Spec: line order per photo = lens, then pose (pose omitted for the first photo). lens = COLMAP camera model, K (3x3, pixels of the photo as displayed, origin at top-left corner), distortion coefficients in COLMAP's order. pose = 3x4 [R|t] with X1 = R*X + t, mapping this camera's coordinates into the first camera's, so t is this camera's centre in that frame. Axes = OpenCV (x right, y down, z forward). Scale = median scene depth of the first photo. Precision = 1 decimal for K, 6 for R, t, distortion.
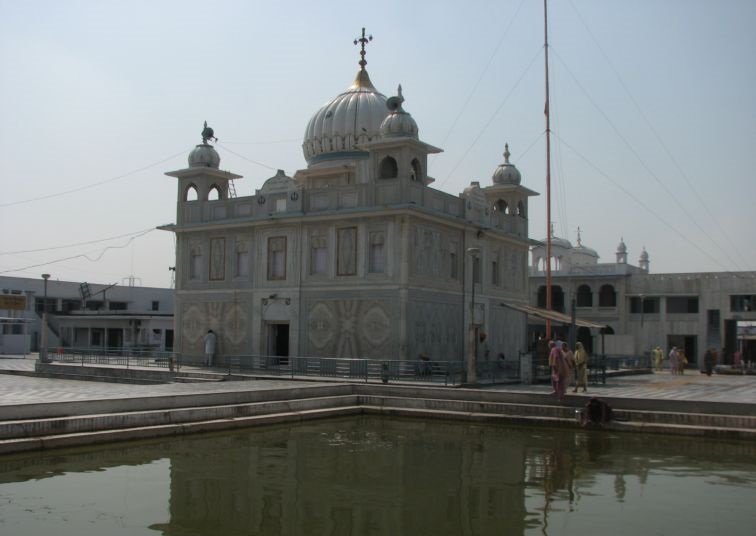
lens RADIAL K [[818.0, 0, 374.6], [0, 818.0, 301.7], [0, 0, 1]] dist [-0.191505, 0.247949]
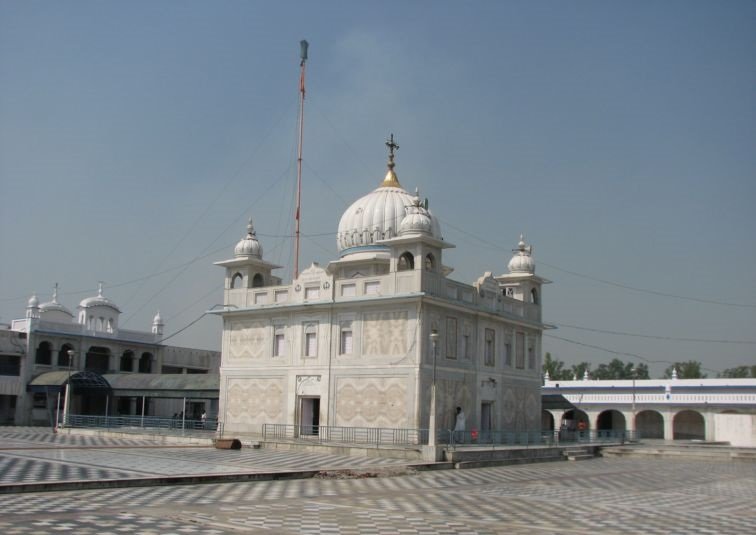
lens RADIAL K [[818.0, 0, 374.6], [0, 818.0, 301.2], [0, 0, 1]] dist [-0.191505, 0.247949]
pose [[0.063692, 0.129163, 0.989576, -1.306446], [-0.072938, 0.989540, -0.124464, 0.039176], [-0.995301, -0.064250, 0.072447, 1.092760]]
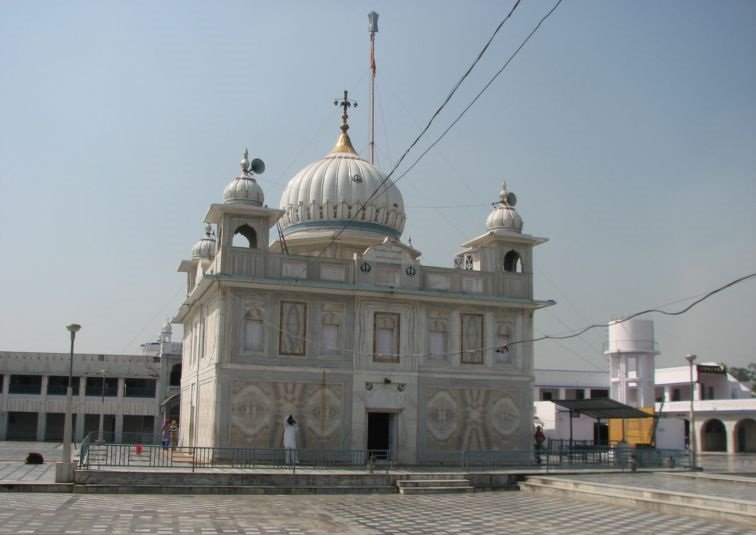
lens RADIAL K [[818.0, 0, 374.6], [0, 818.0, 301.2], [0, 0, 1]] dist [-0.191505, 0.247949]
pose [[0.620058, 0.115174, 0.776056, -0.820454], [-0.045716, 0.992789, -0.110814, 0.006284], [-0.783223, 0.033233, 0.620852, 0.467382]]
